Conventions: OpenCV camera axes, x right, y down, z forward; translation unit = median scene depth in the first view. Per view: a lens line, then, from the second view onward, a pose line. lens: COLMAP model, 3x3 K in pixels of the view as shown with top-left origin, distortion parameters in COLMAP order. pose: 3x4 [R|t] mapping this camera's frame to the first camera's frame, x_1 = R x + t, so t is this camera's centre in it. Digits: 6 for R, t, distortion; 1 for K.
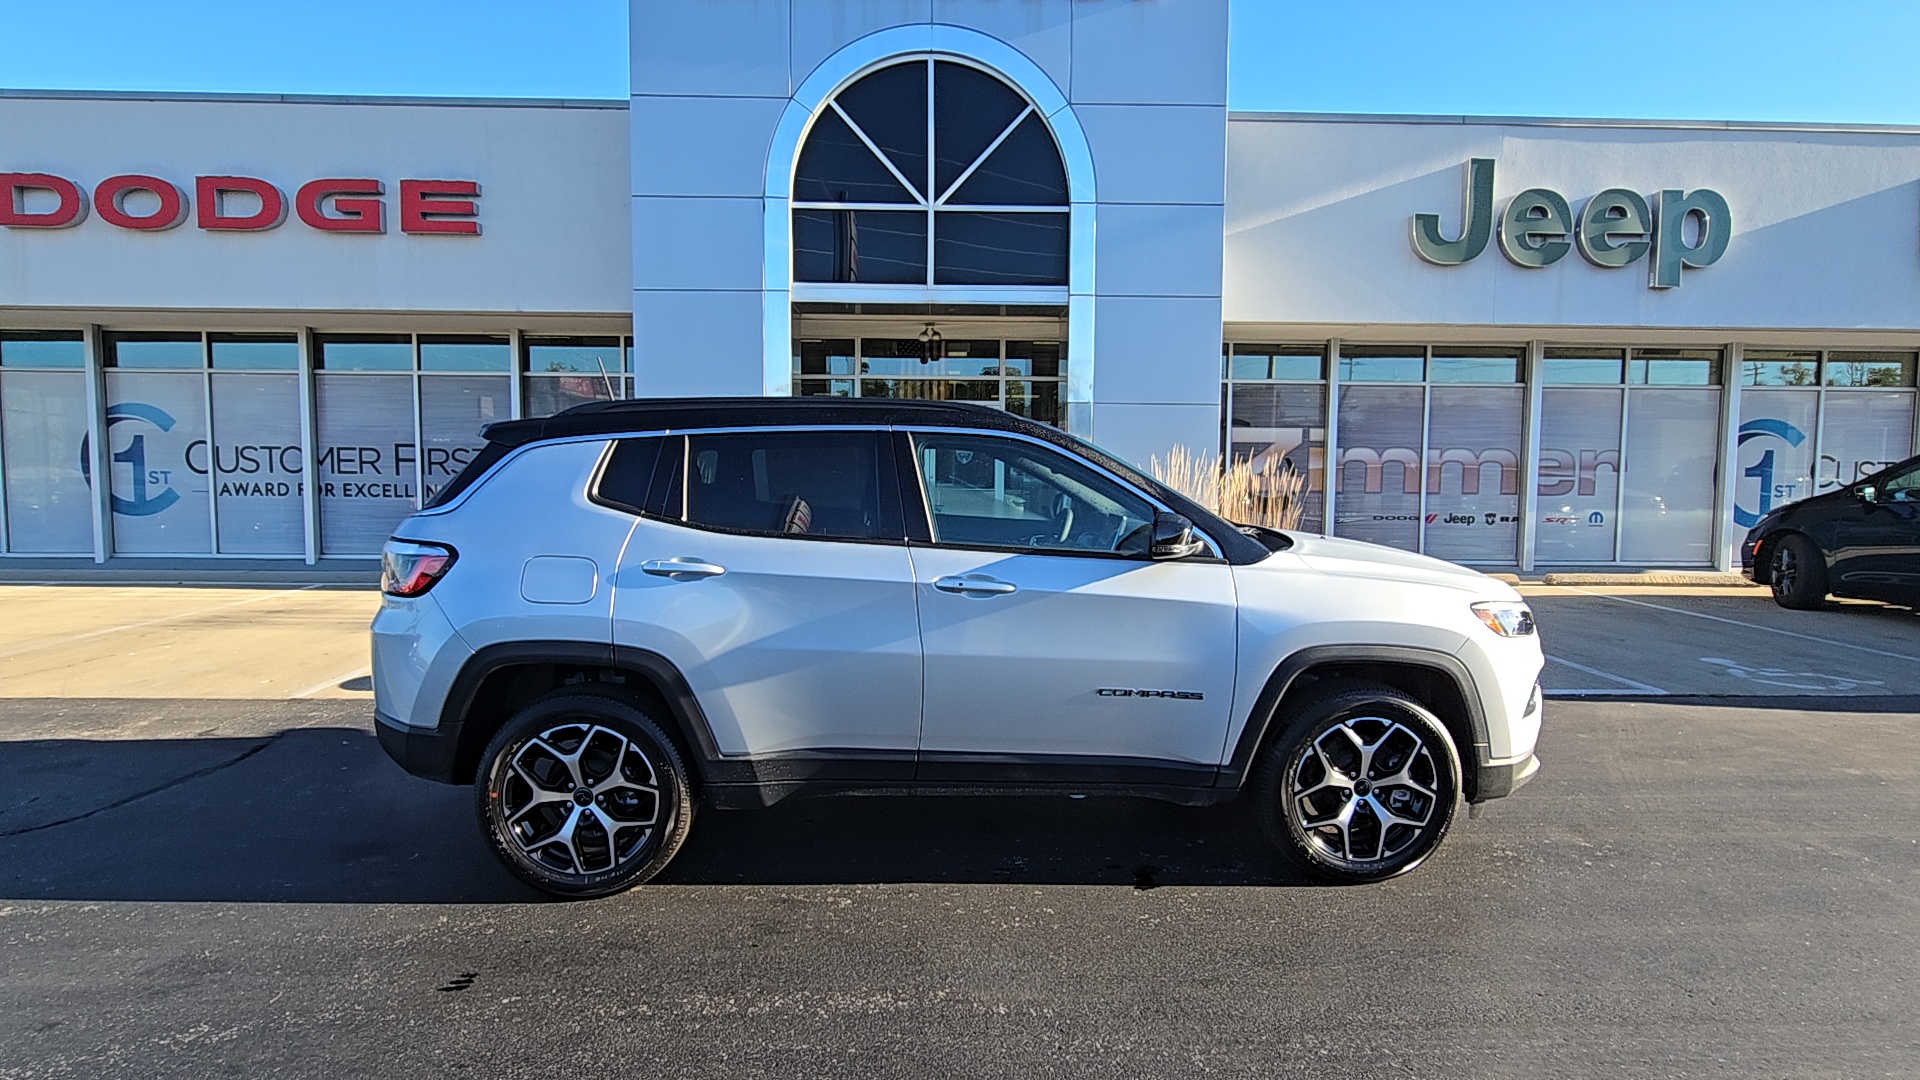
lens RADIAL K [[968.0, 0, 953.4], [0, 968.0, 548.1], [0, 0, 1]] dist [0.000830, -0.001435]
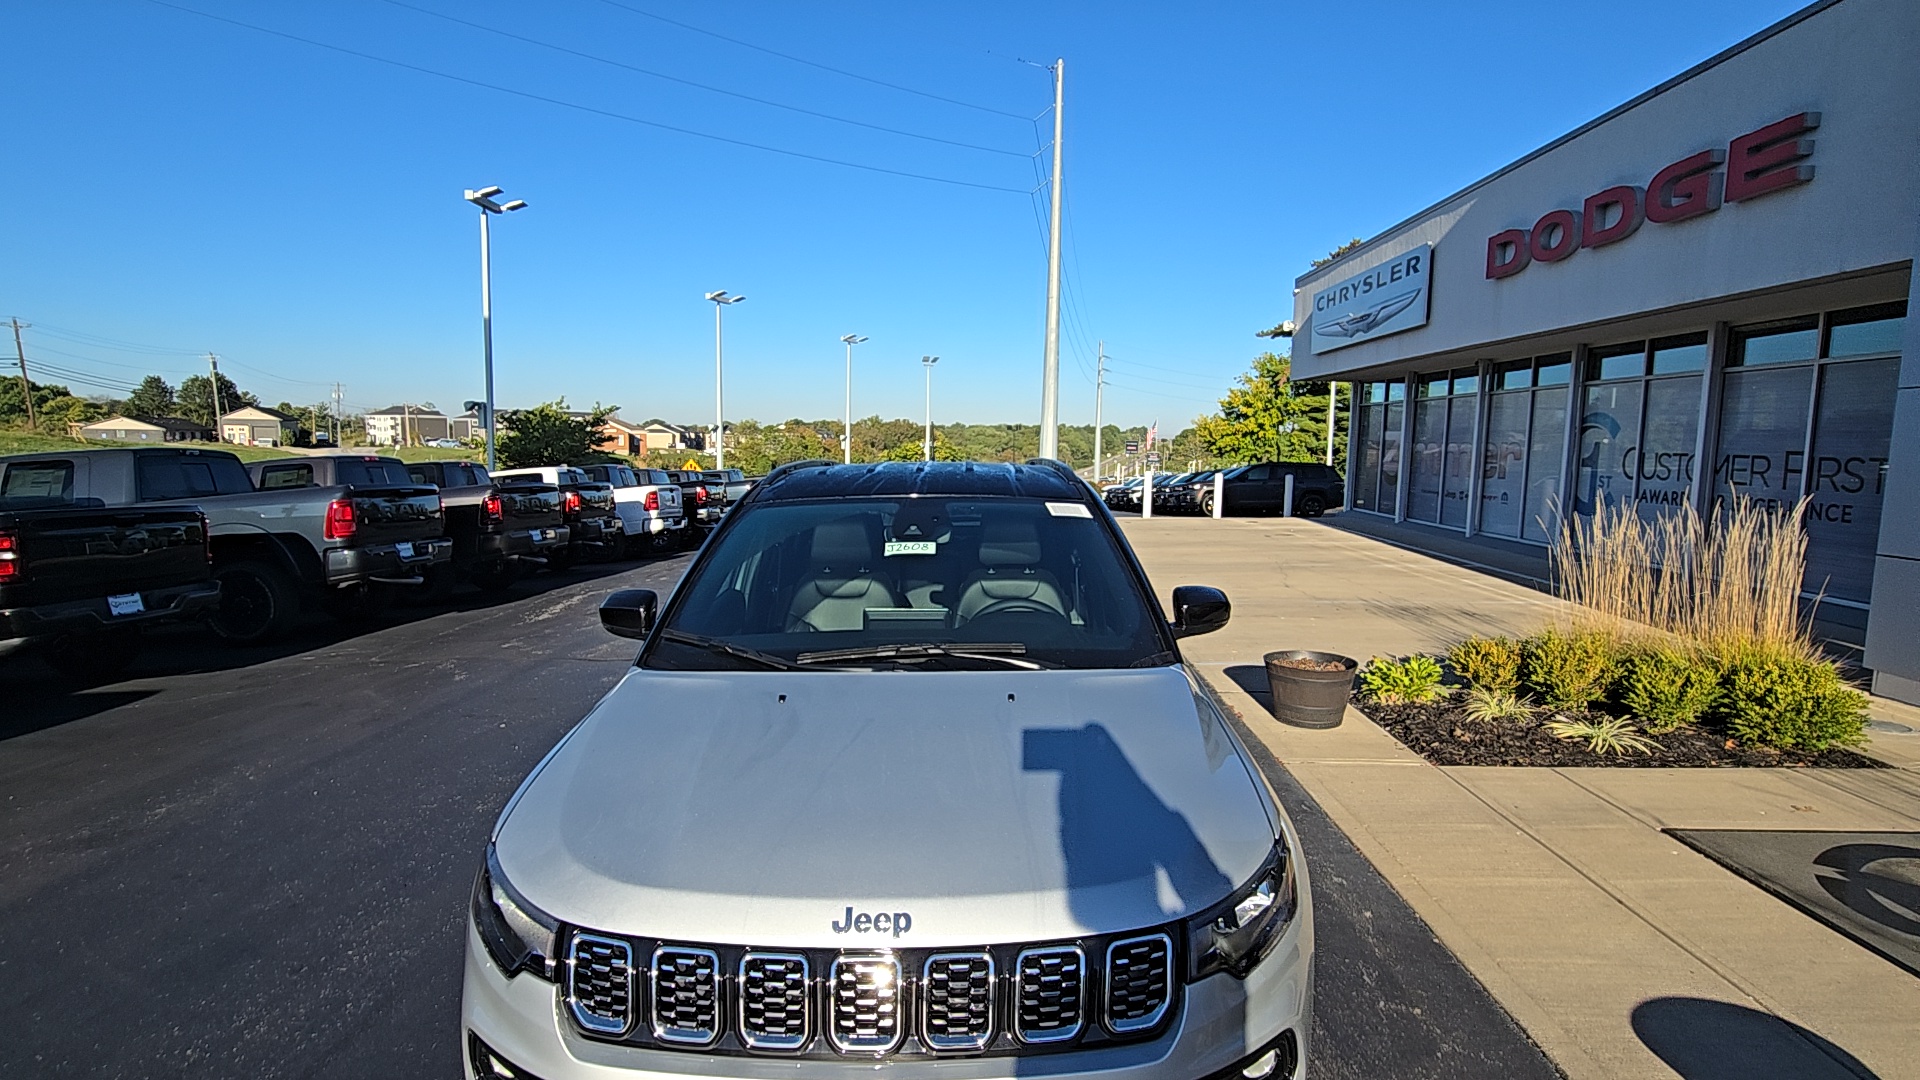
lens RADIAL K [[968.0, 0, 949.6], [0, 968.0, 542.0], [0, 0, 1]] dist [0.000830, -0.001435]
pose [[-0.072958, 0.097107, -0.992596, 0.638249], [-0.086029, 0.990926, 0.103267, -0.117444], [0.993618, 0.092926, -0.063942, 0.756880]]
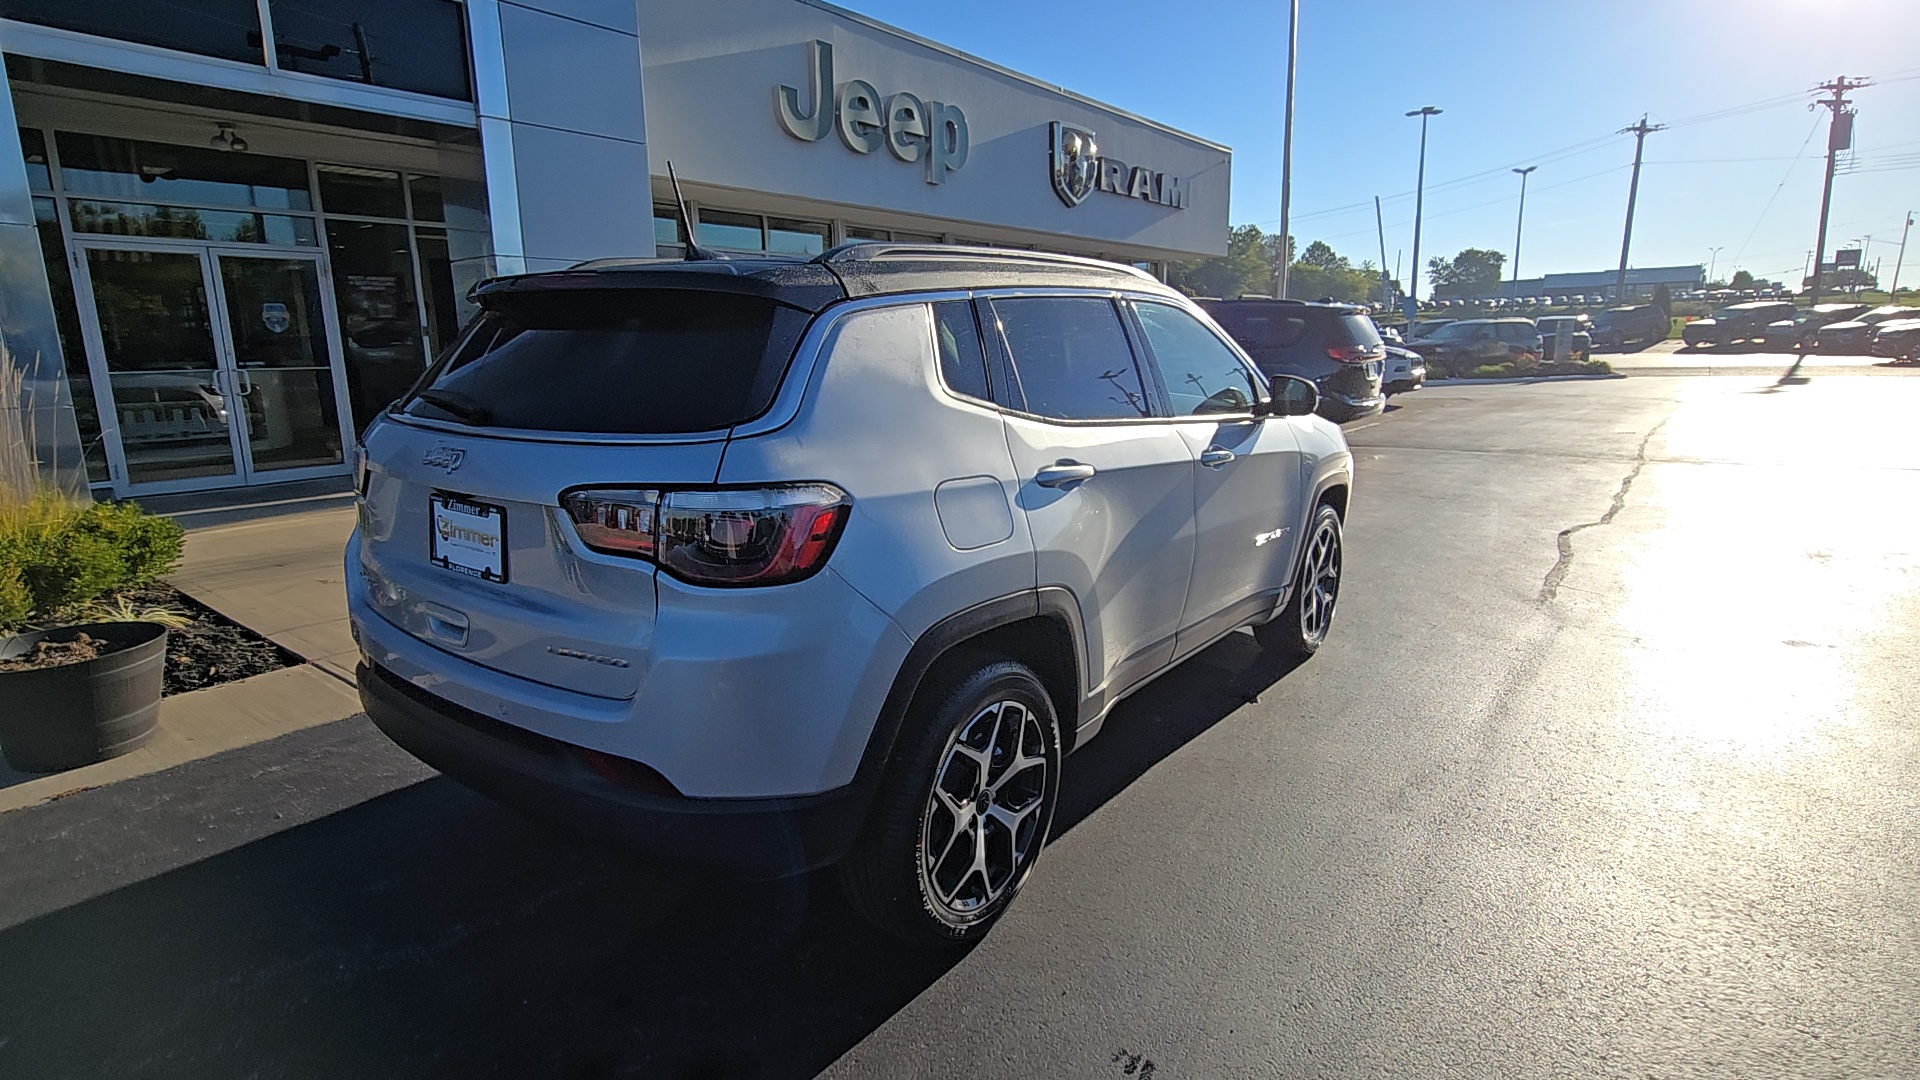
lens RADIAL K [[968.0, 0, 949.0], [0, 968.0, 546.6], [0, 0, 1]] dist [0.000830, -0.001435]
pose [[0.643624, -0.173843, 0.745337, -0.506274], [0.072860, 0.983356, 0.166442, -0.031740], [-0.761866, -0.052820, 0.645578, 0.308858]]
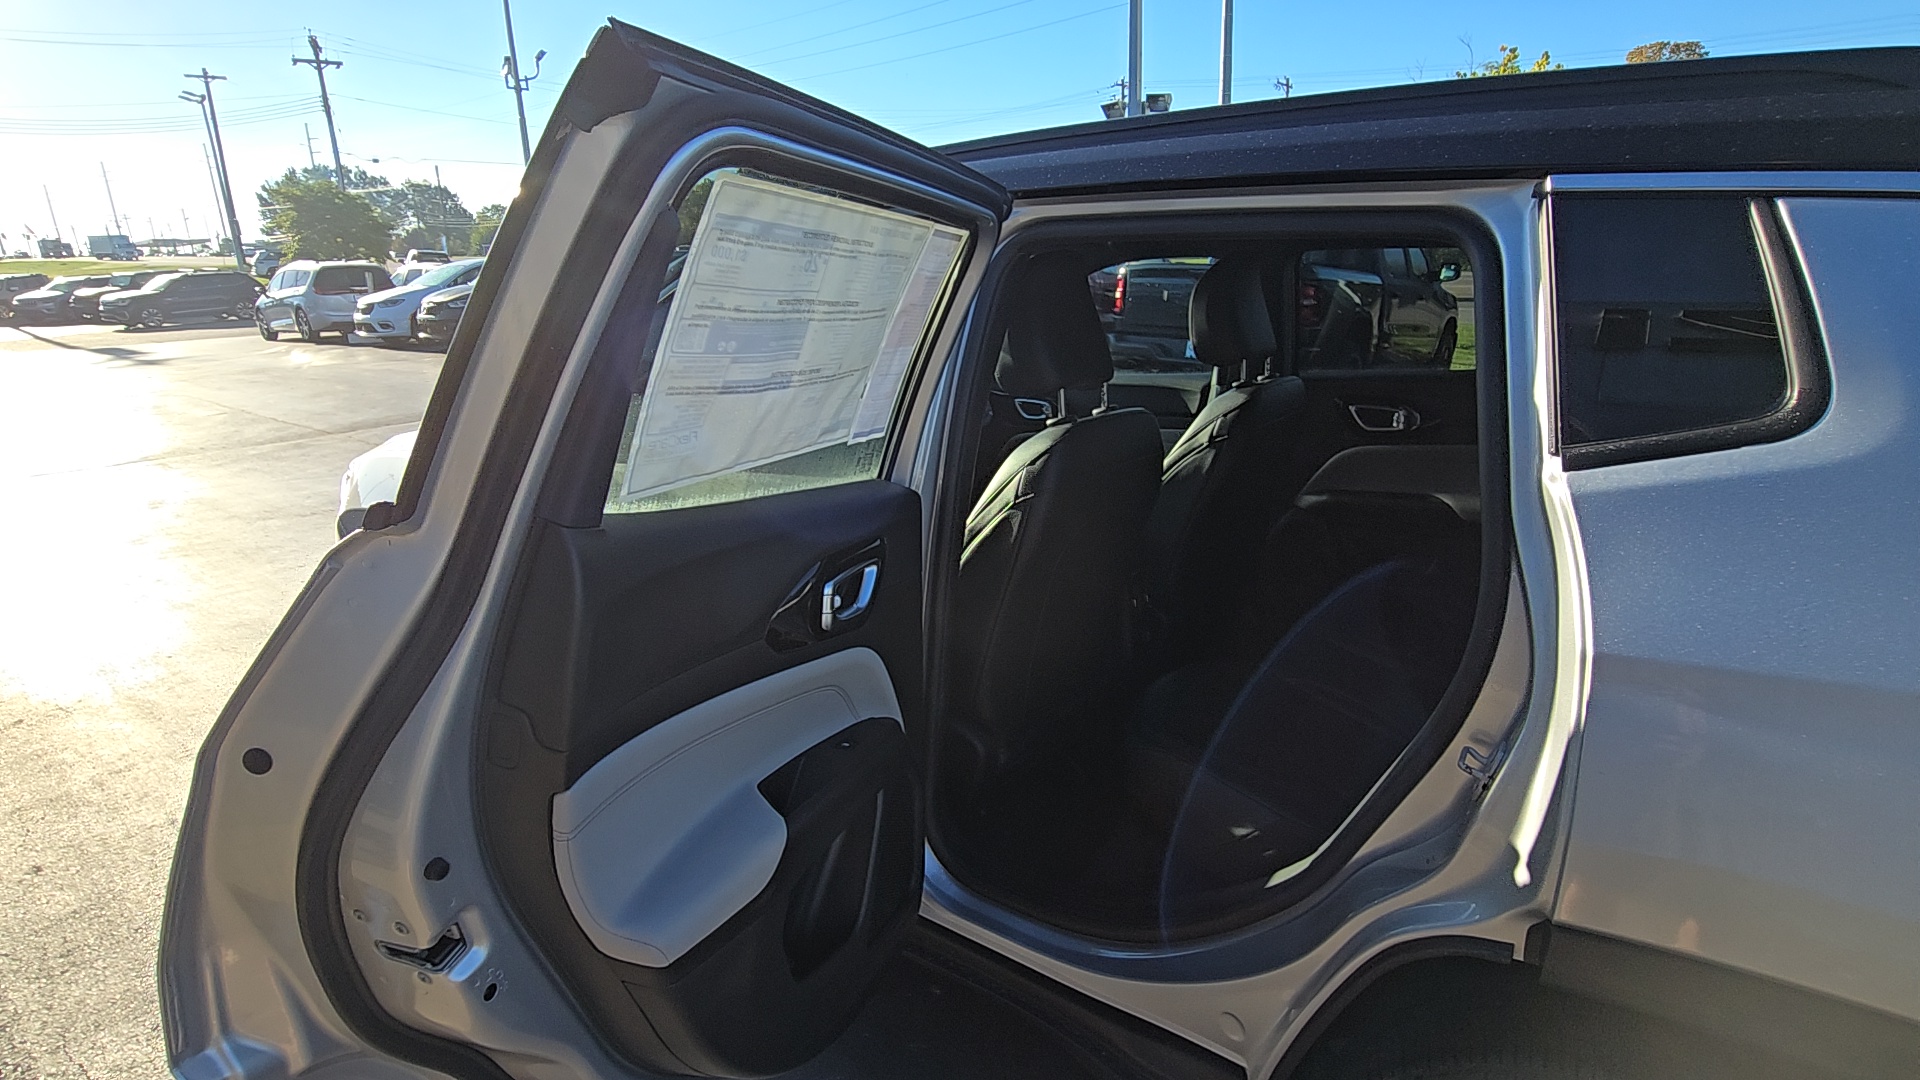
lens RADIAL K [[968.0, 0, 952.9], [0, 968.0, 543.5], [0, 0, 1]] dist [0.000830, -0.001435]
pose [[-0.754307, -0.163823, 0.635753, -0.222952], [0.078187, 0.939058, 0.334748, -0.094629], [-0.651849, 0.302211, -0.695530, 1.003528]]
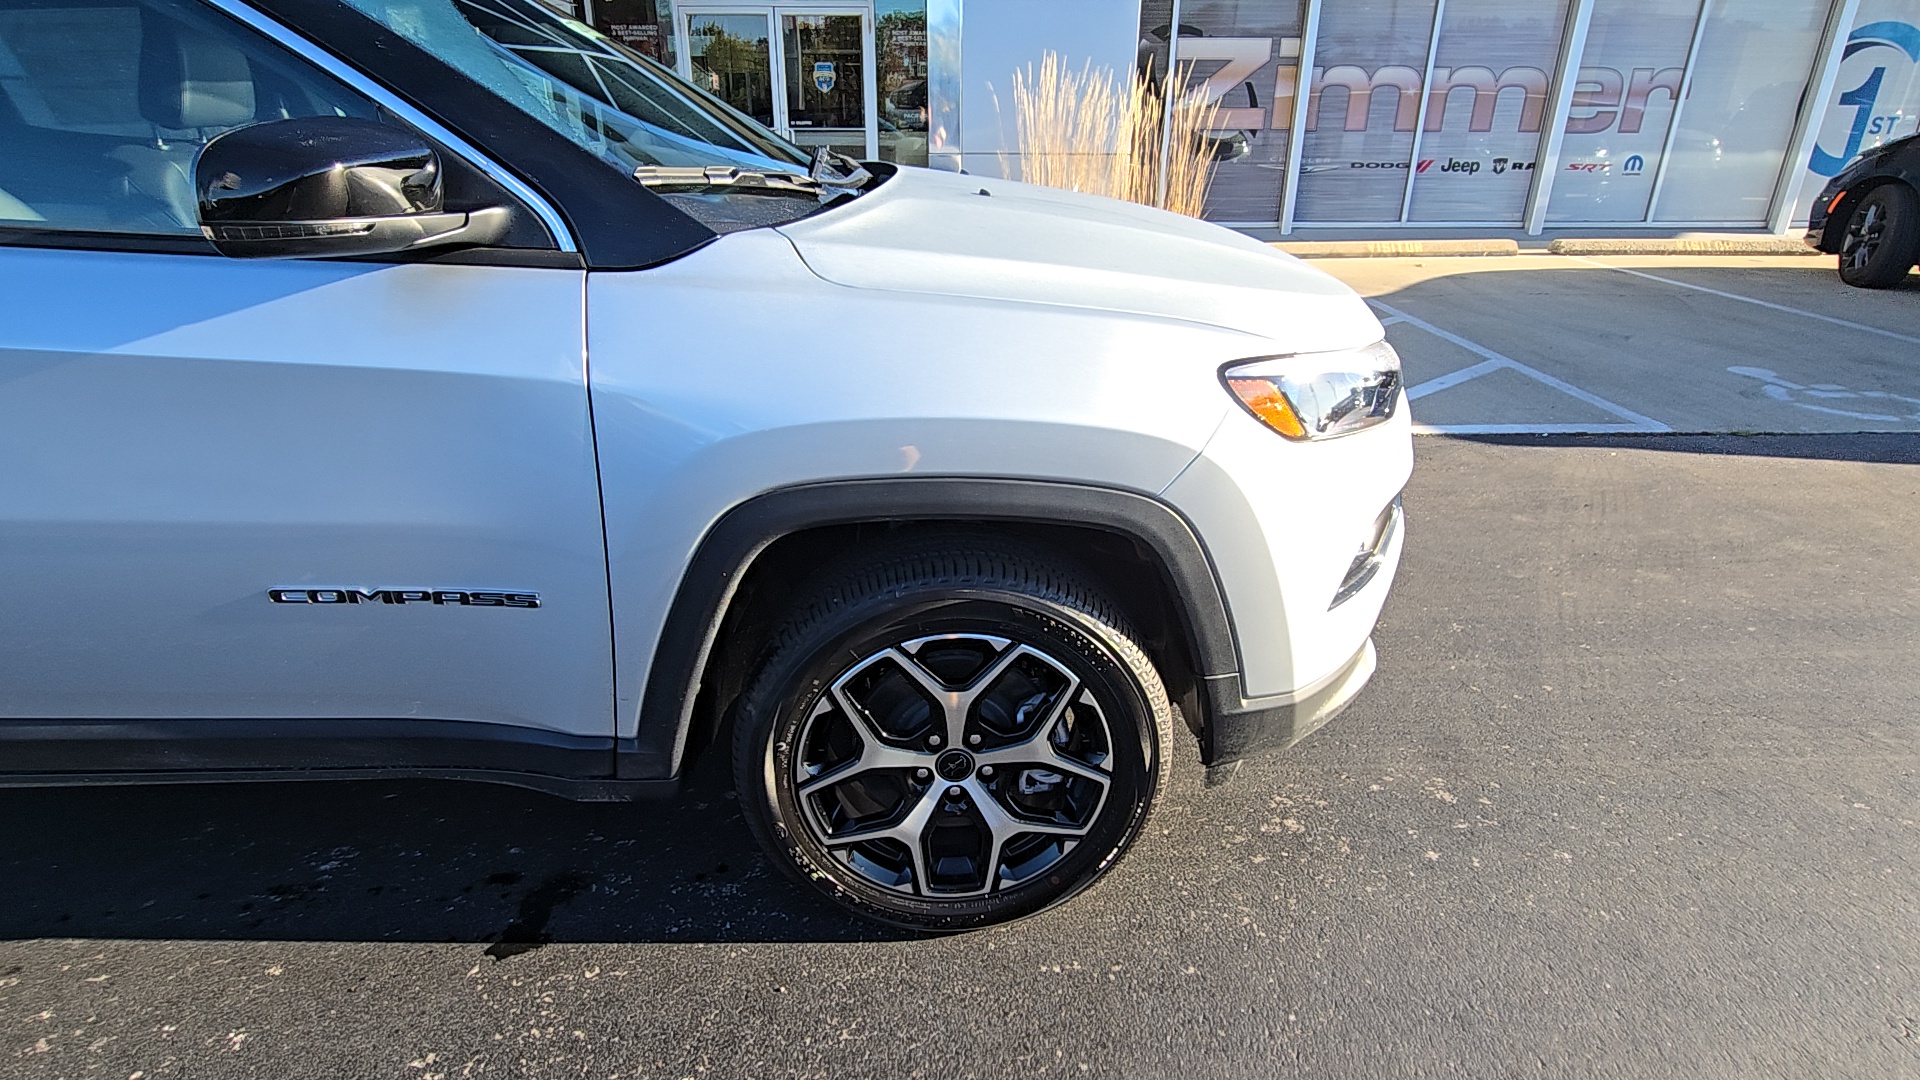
lens RADIAL K [[968.0, 0, 955.9], [0, 968.0, 542.7], [0, 0, 1]] dist [0.000830, -0.001435]
pose [[0.999982, -0.006053, -0.000558, 0.246463], [0.005901, 0.944636, 0.328066, -0.003163], [-0.001459, -0.328064, 0.944655, 0.346886]]
